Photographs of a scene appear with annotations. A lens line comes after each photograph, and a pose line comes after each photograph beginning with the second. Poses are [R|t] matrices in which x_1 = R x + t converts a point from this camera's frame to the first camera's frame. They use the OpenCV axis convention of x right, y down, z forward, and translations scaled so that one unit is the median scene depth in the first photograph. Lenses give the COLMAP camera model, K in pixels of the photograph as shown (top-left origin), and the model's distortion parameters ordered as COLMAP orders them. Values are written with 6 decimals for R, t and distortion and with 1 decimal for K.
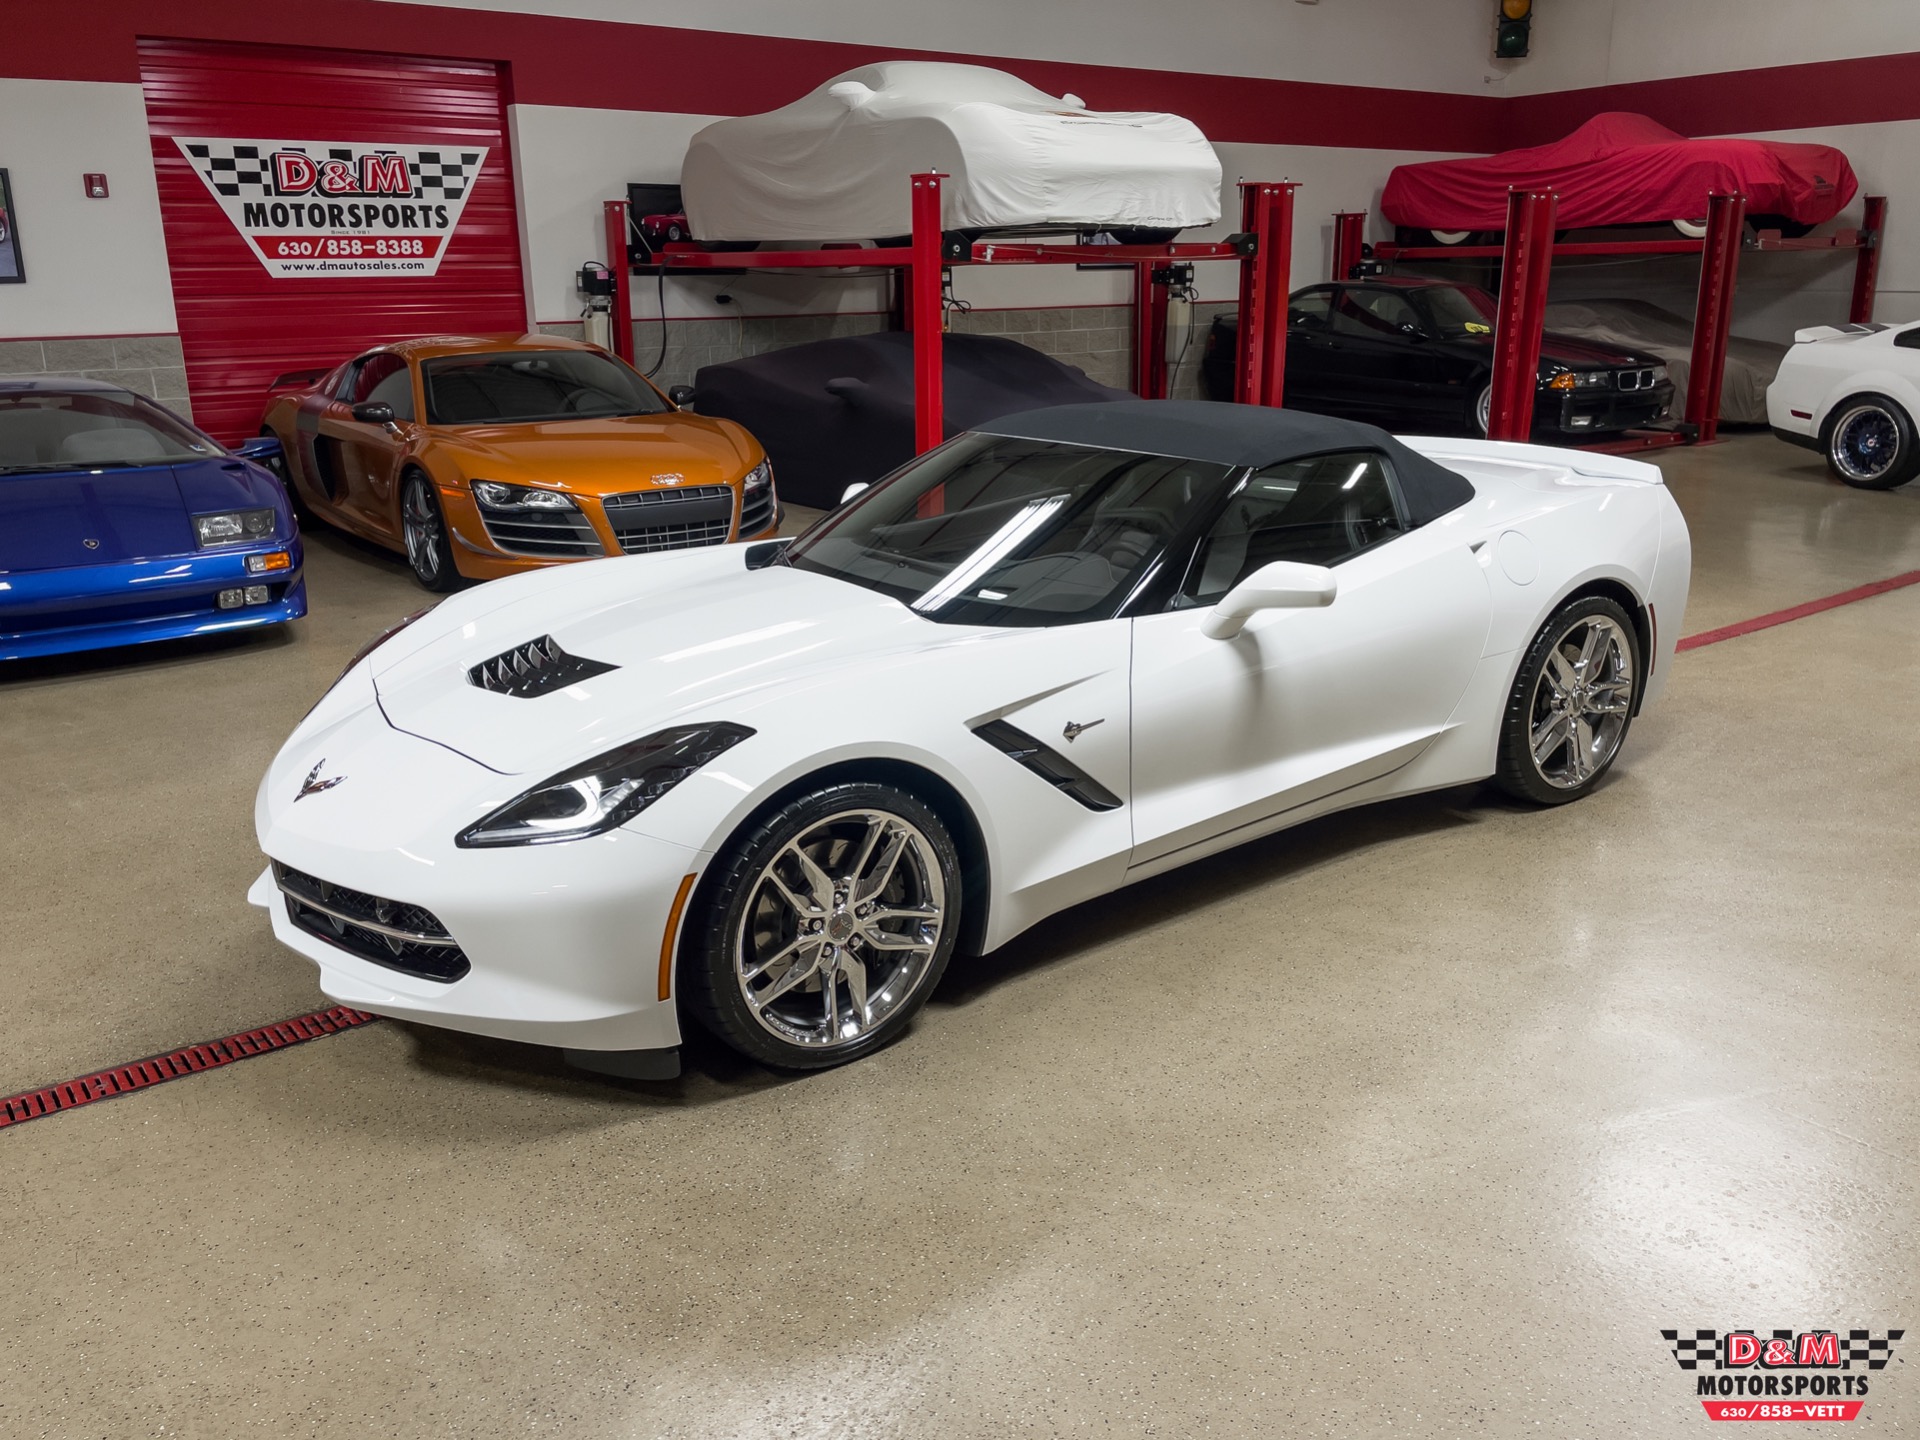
lens RADIAL K [[1537.3, 0, 964.7], [0, 1537.3, 721.6], [0, 0, 1]] dist [0.076365, -0.098082]
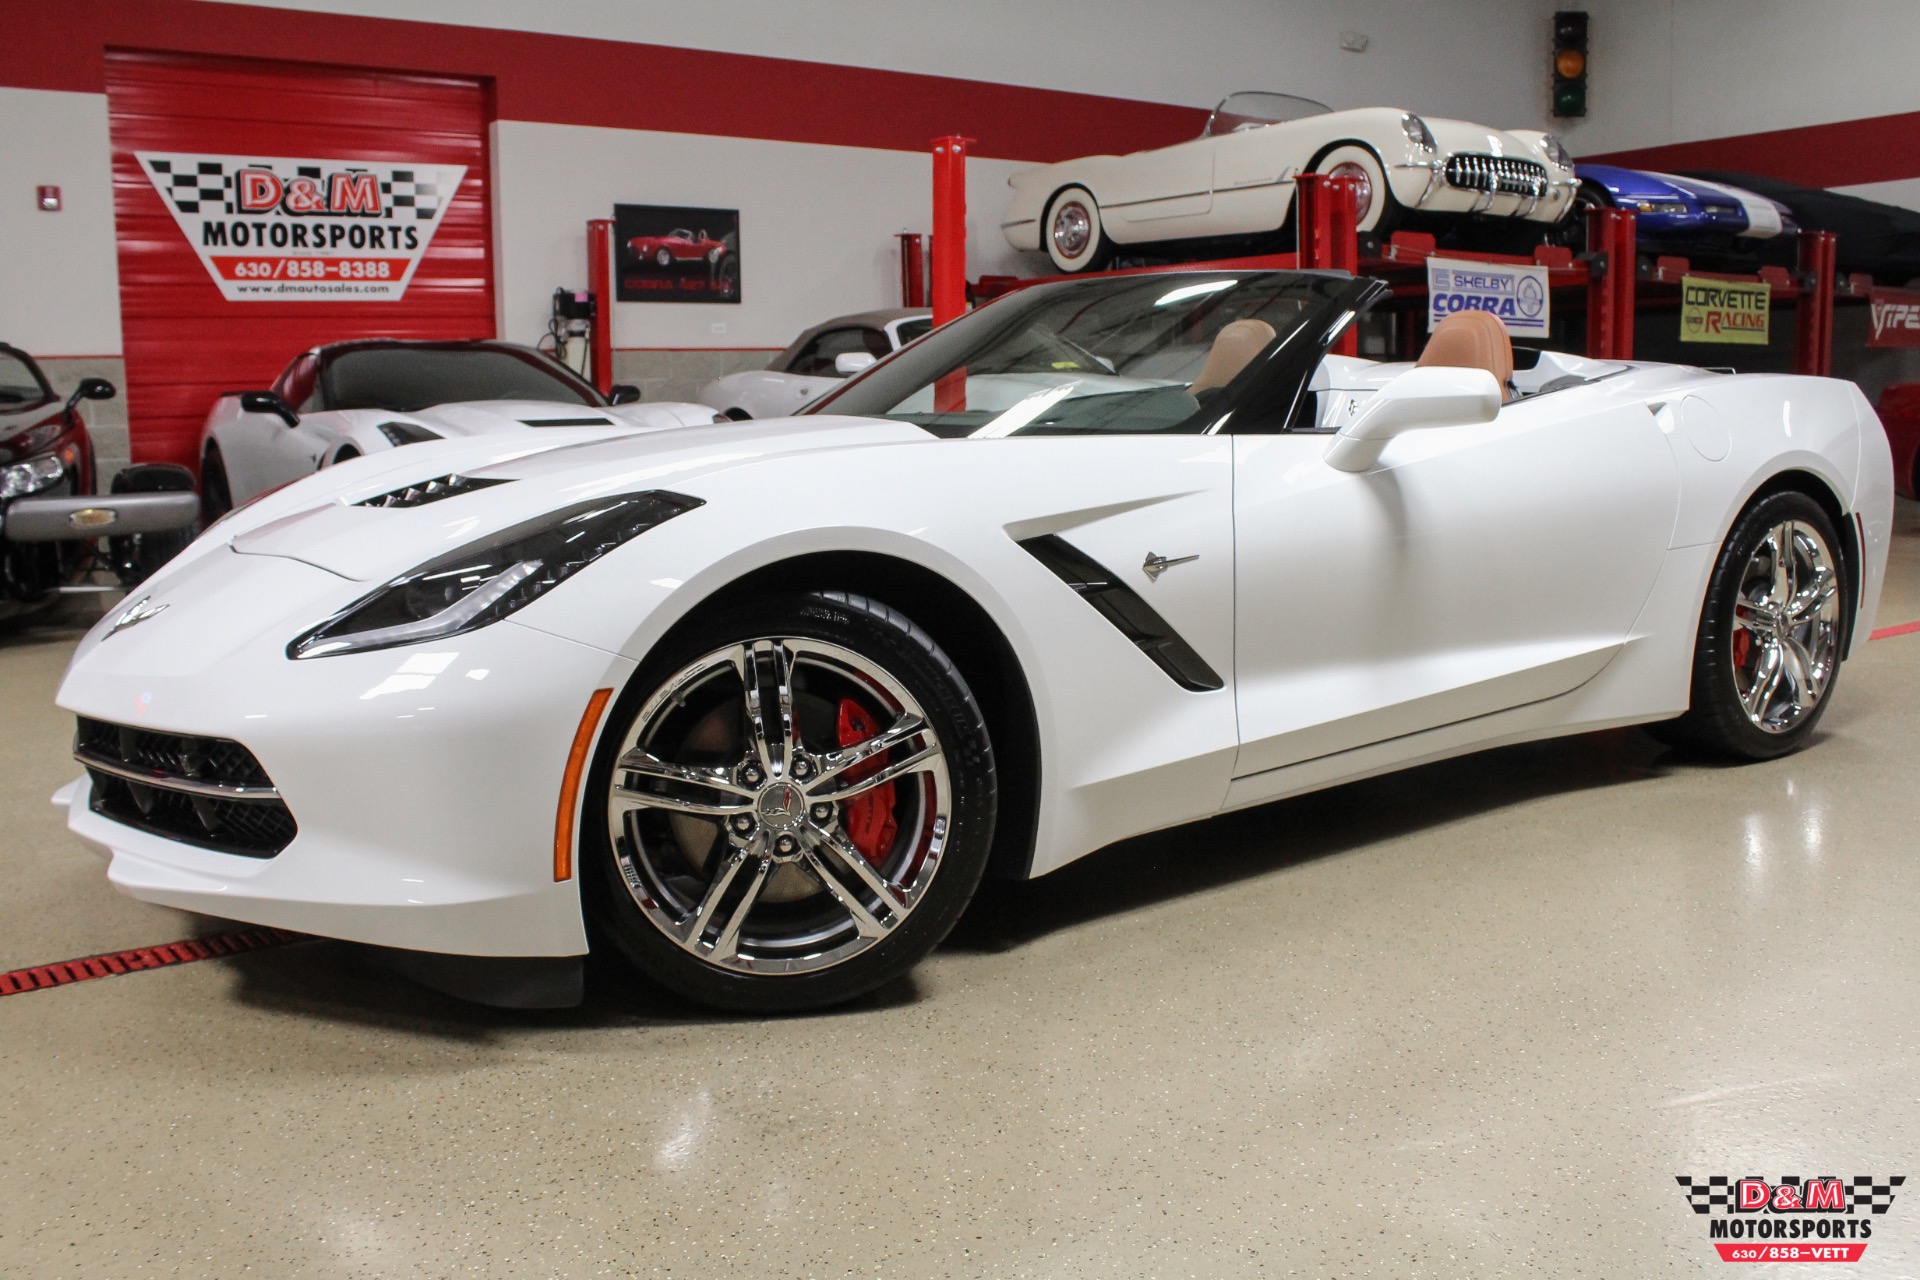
lens RADIAL K [[1725.6, 0, 939.0], [0, 1725.6, 649.4], [0, 0, 1]] dist [-0.174303, 0.180780]
pose [[0.999664, -0.000771, -0.025892, -0.003325], [-0.002868, 0.990114, -0.140236, 0.053444], [0.025744, 0.140263, 0.989780, 0.071741]]
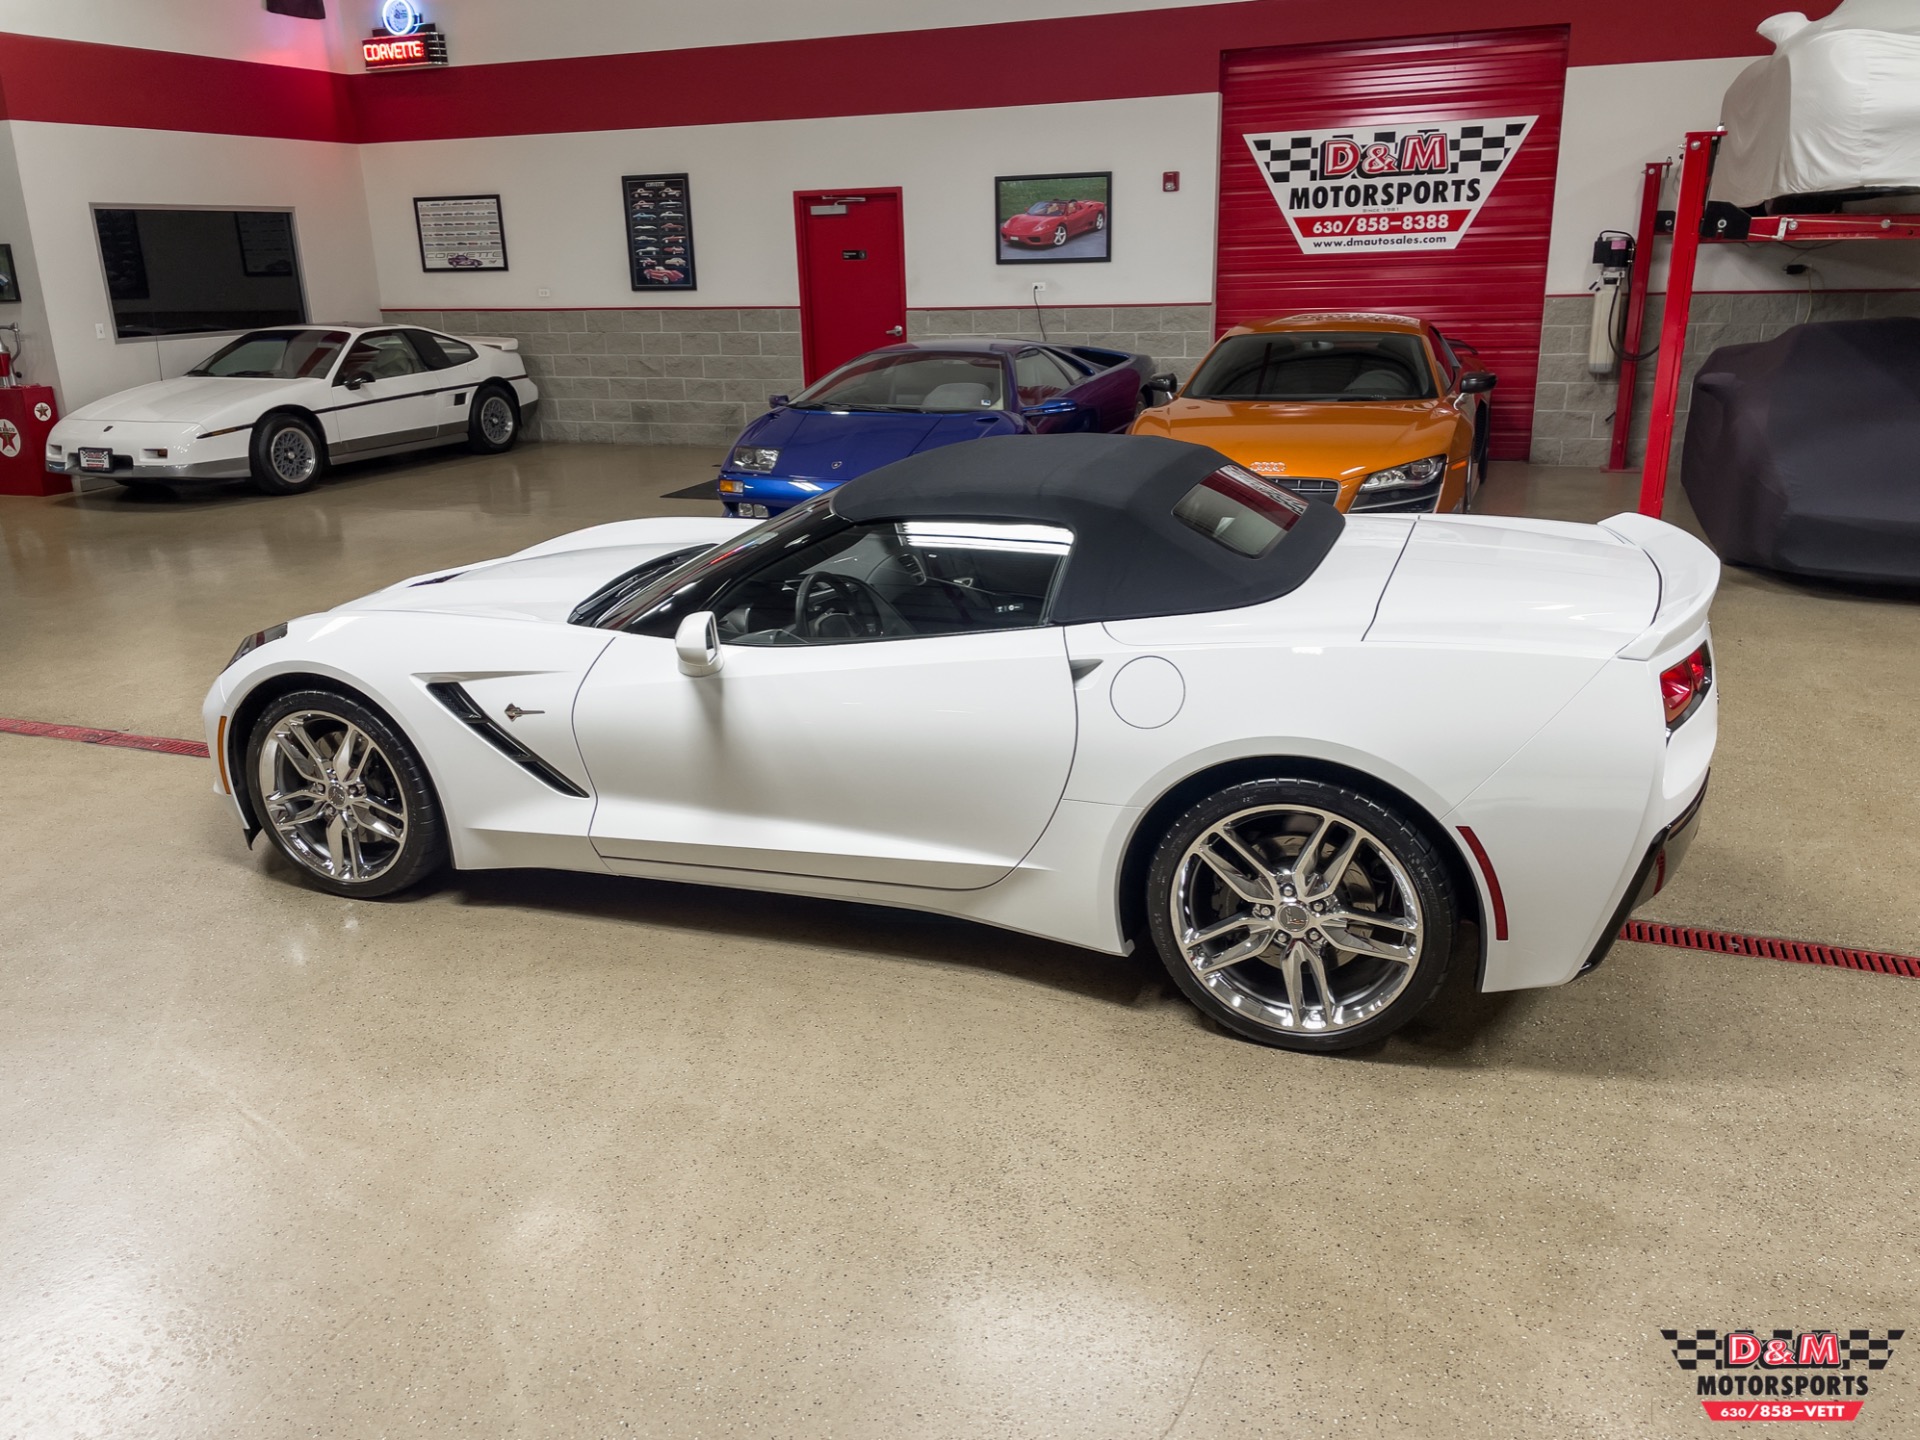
lens RADIAL K [[1470.0, 0, 968.4], [0, 1470.0, 717.3], [0, 0, 1]] dist [0.076809, -0.099604]
pose [[0.528540, 0.256678, -0.809174, 0.389010], [-0.218503, 0.962211, 0.162500, -0.082913], [0.820306, 0.090919, 0.564652, 0.221458]]
